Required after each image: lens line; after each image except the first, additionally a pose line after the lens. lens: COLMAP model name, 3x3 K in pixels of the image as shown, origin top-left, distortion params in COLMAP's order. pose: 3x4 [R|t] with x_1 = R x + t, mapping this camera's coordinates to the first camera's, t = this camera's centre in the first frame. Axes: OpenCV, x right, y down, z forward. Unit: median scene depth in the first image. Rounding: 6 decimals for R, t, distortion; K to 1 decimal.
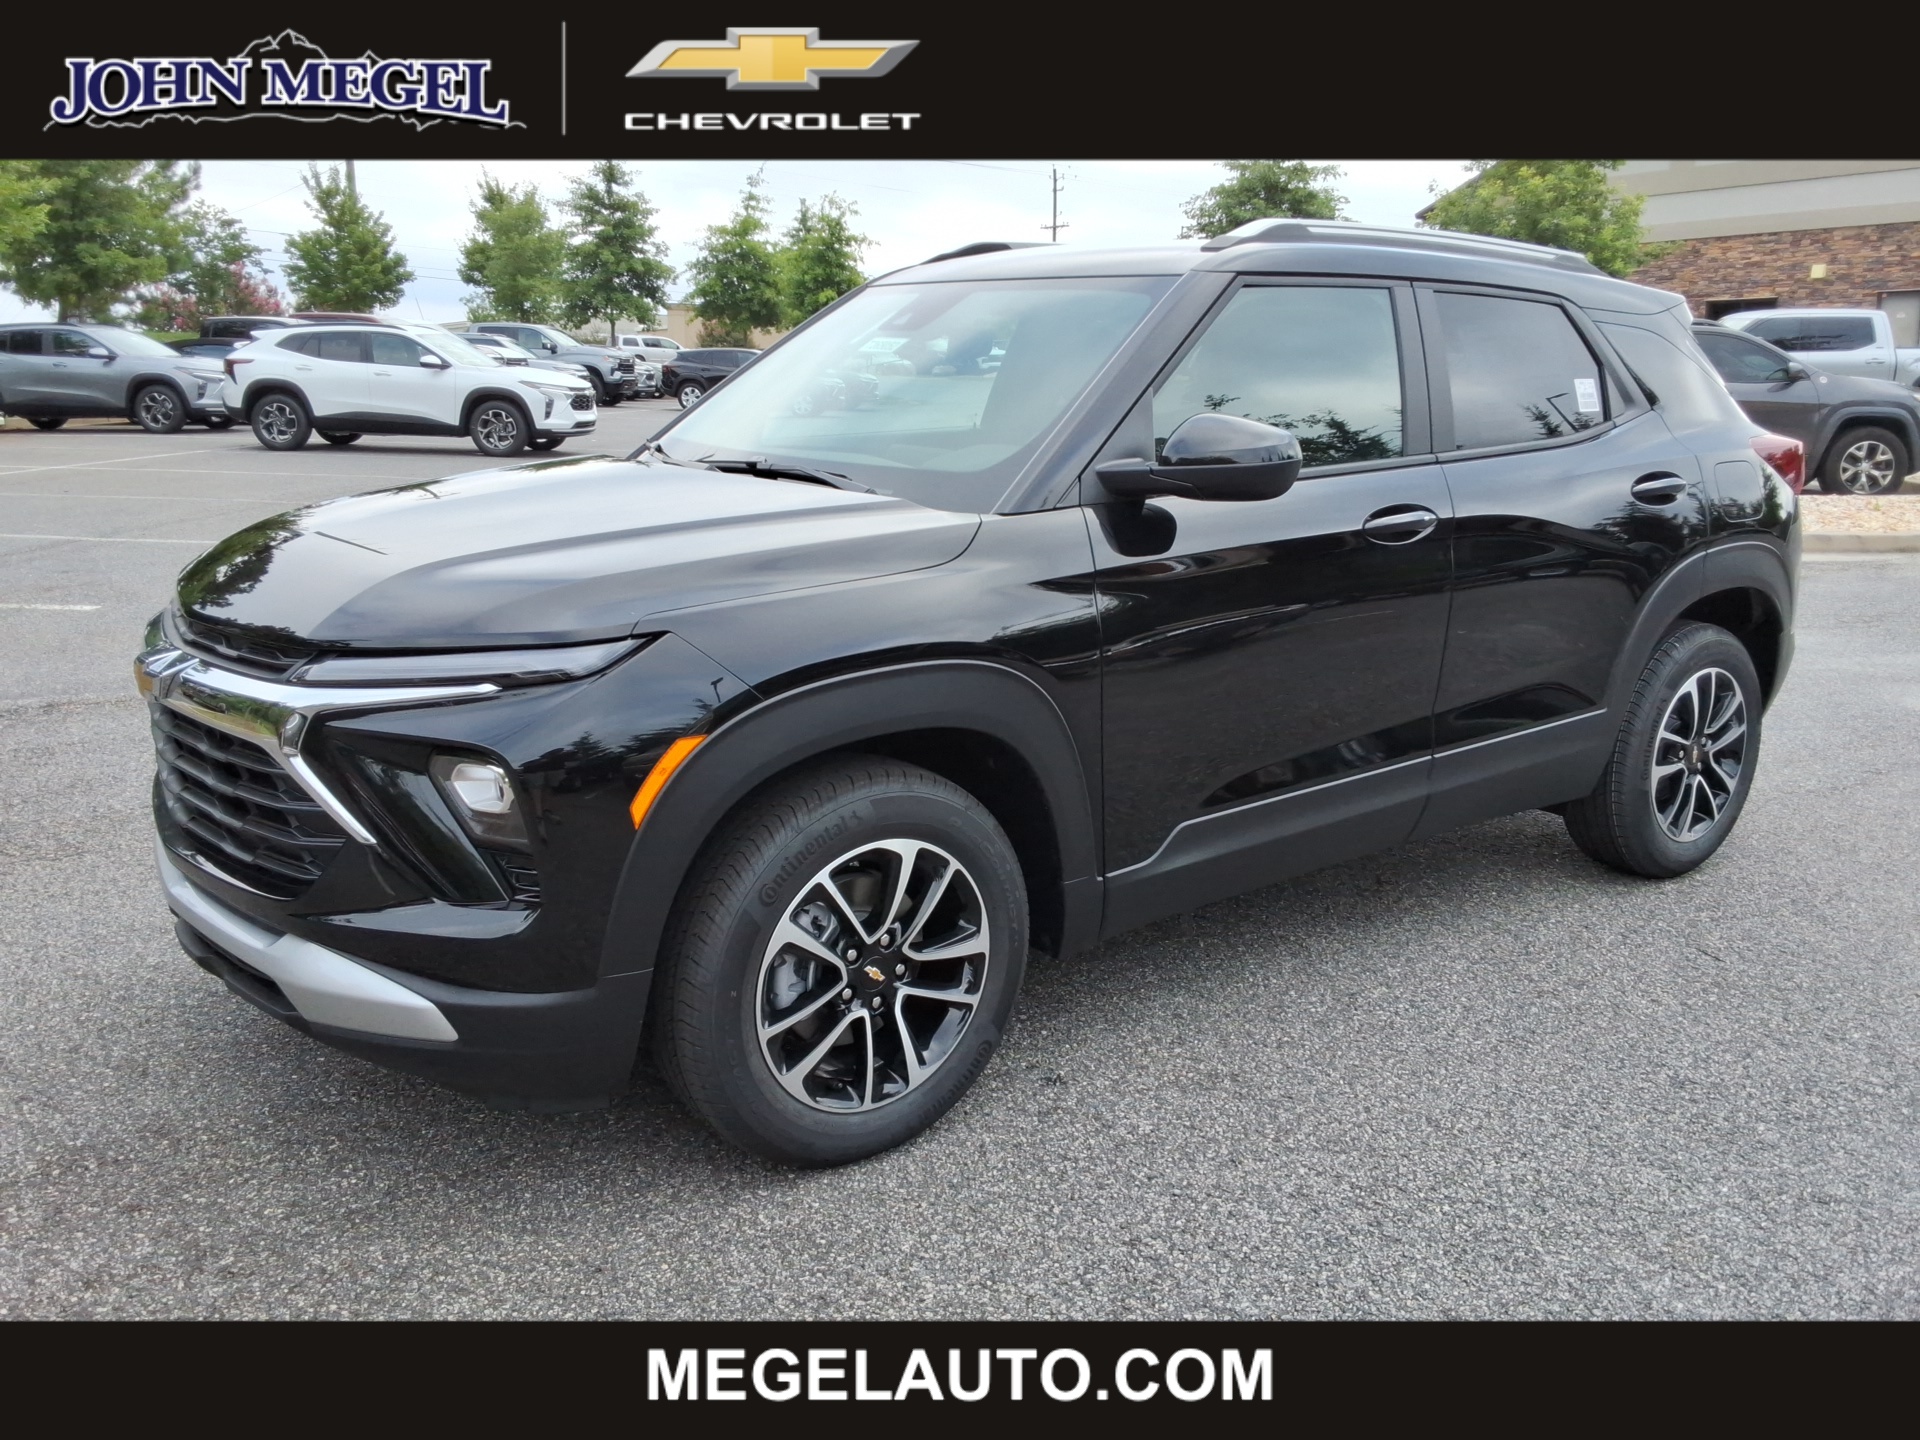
lens RADIAL K [[1540.0, 0, 966.4], [0, 1540.0, 706.4], [0, 0, 1]] dist [0.106518, -0.164577]
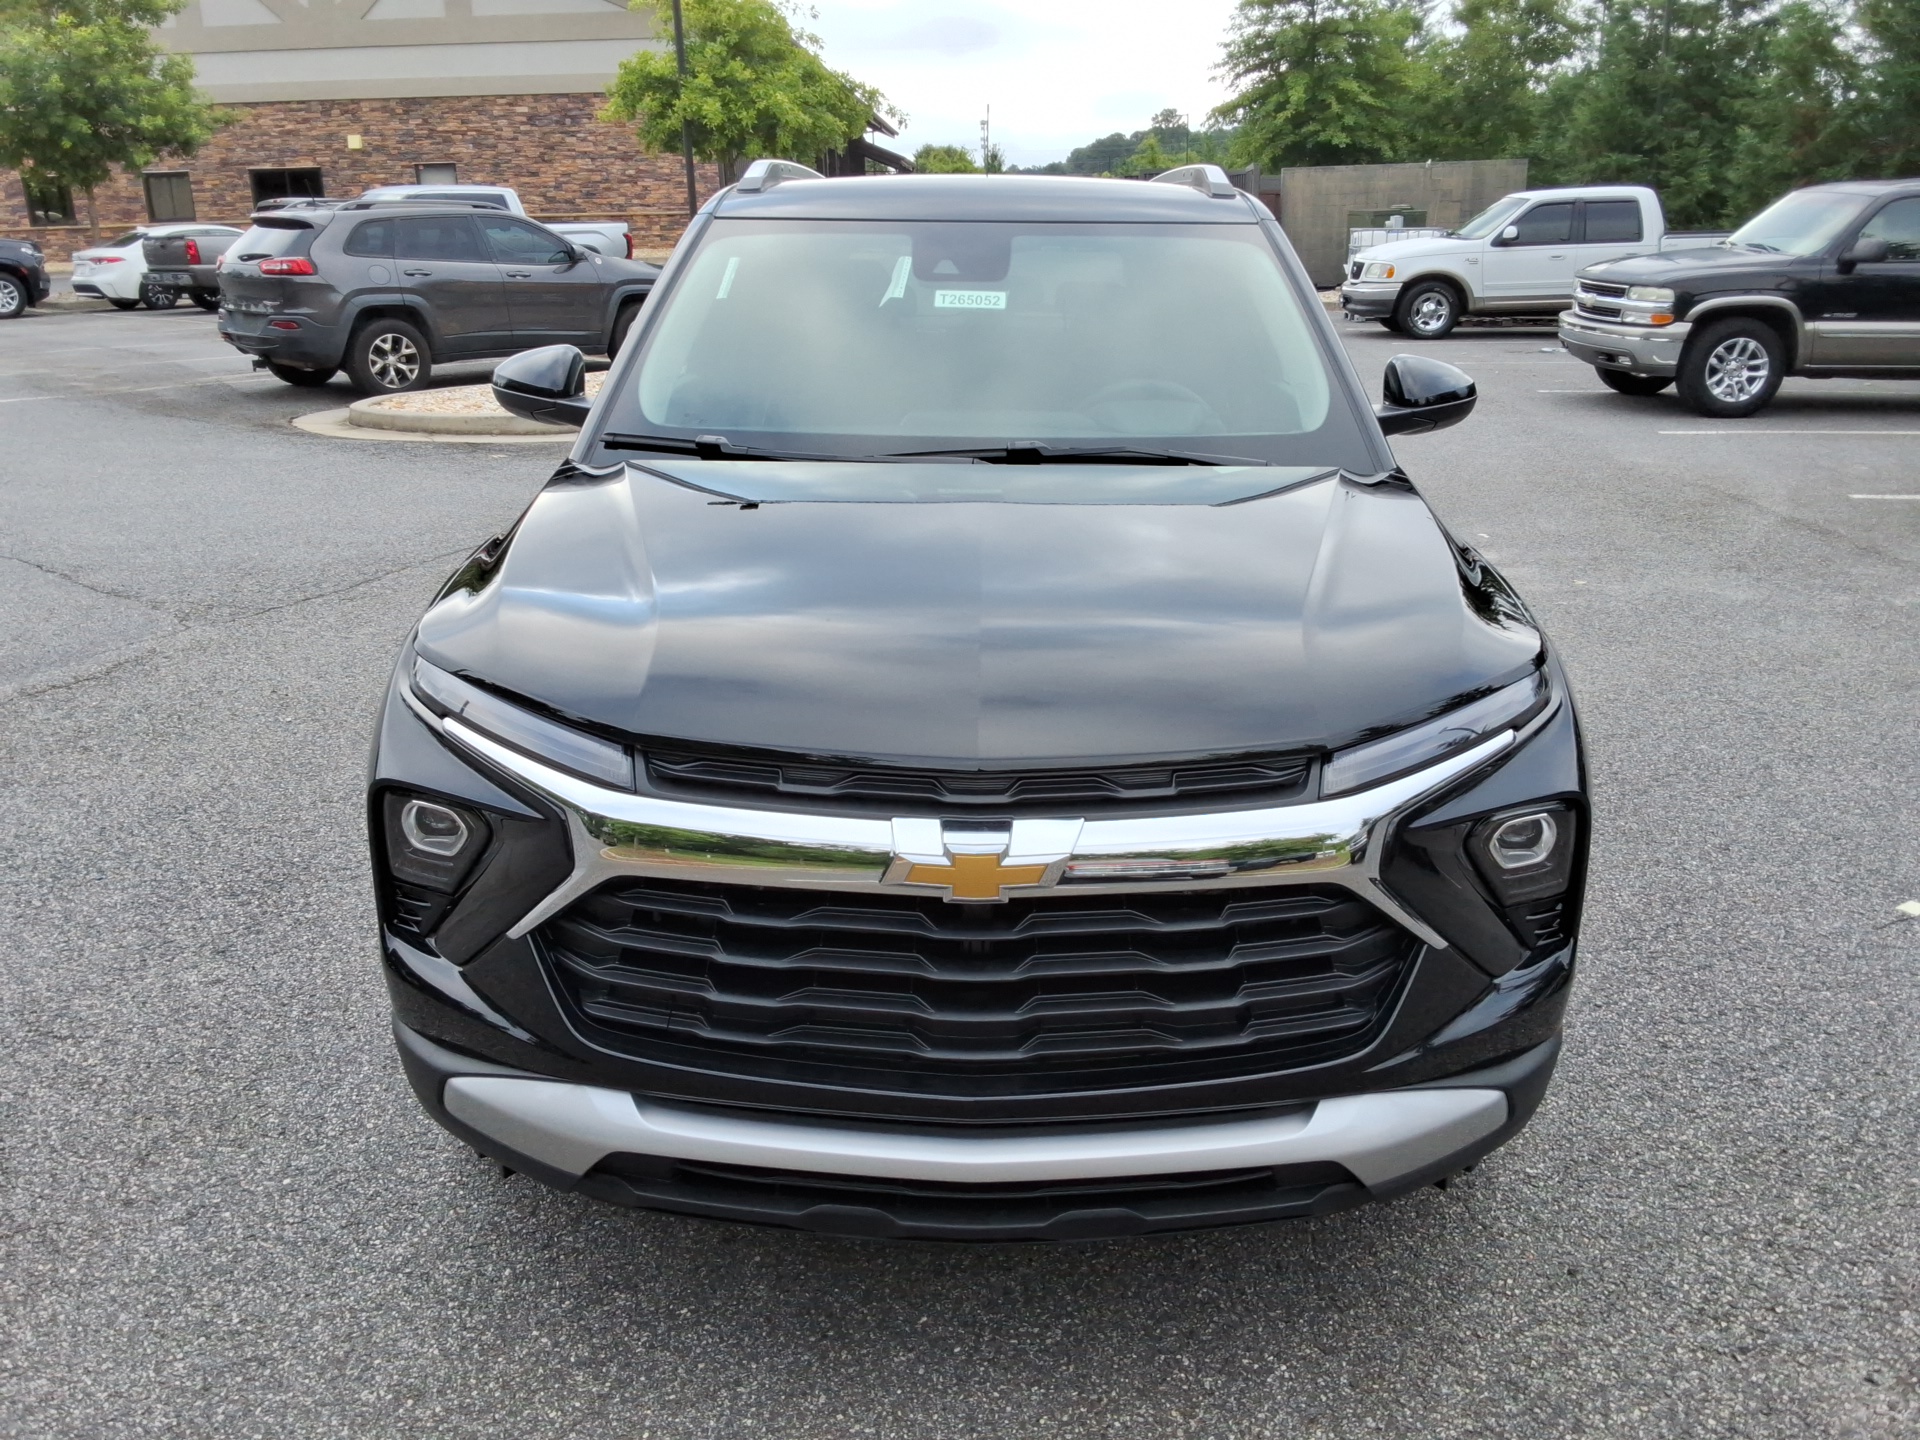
lens RADIAL K [[1540.0, 0, 985.0], [0, 1540.0, 711.3], [0, 0, 1]] dist [0.106518, -0.164577]
pose [[0.611017, -0.239115, 0.754641, -0.989370], [0.174881, 0.970509, 0.165917, -0.192719], [-0.772059, 0.030595, 0.634814, 0.558563]]
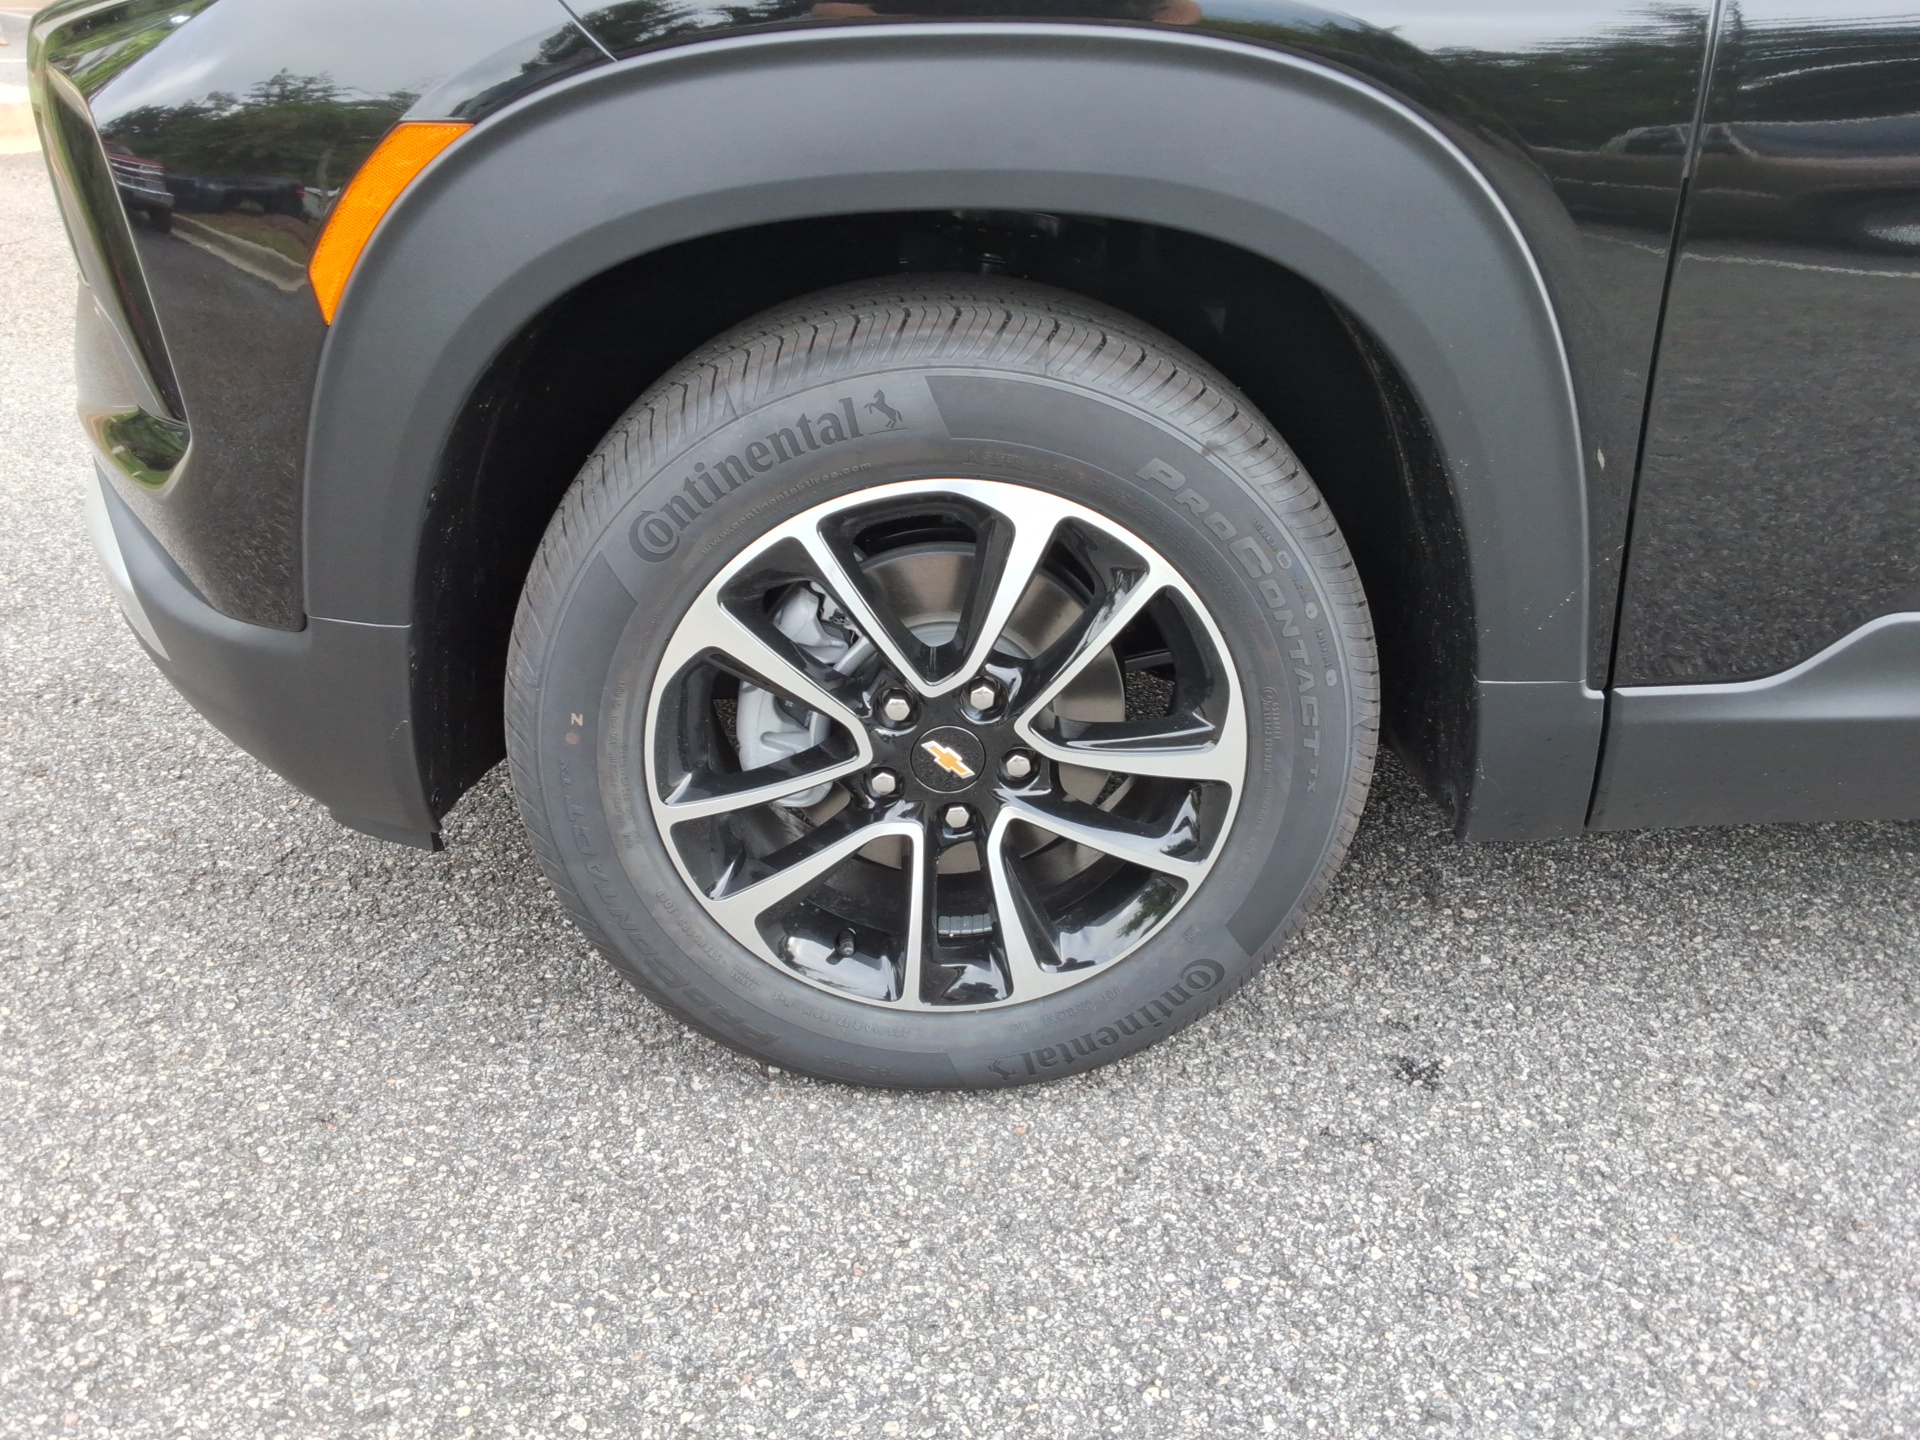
lens RADIAL K [[1540.0, 0, 976.2], [0, 1540.0, 695.1], [0, 0, 1]] dist [0.106518, -0.164577]
pose [[0.810771, 0.267815, -0.520505, 0.180962], [-0.148992, 0.954330, 0.258951, 0.029999], [0.566084, -0.132399, 0.813645, 0.603272]]
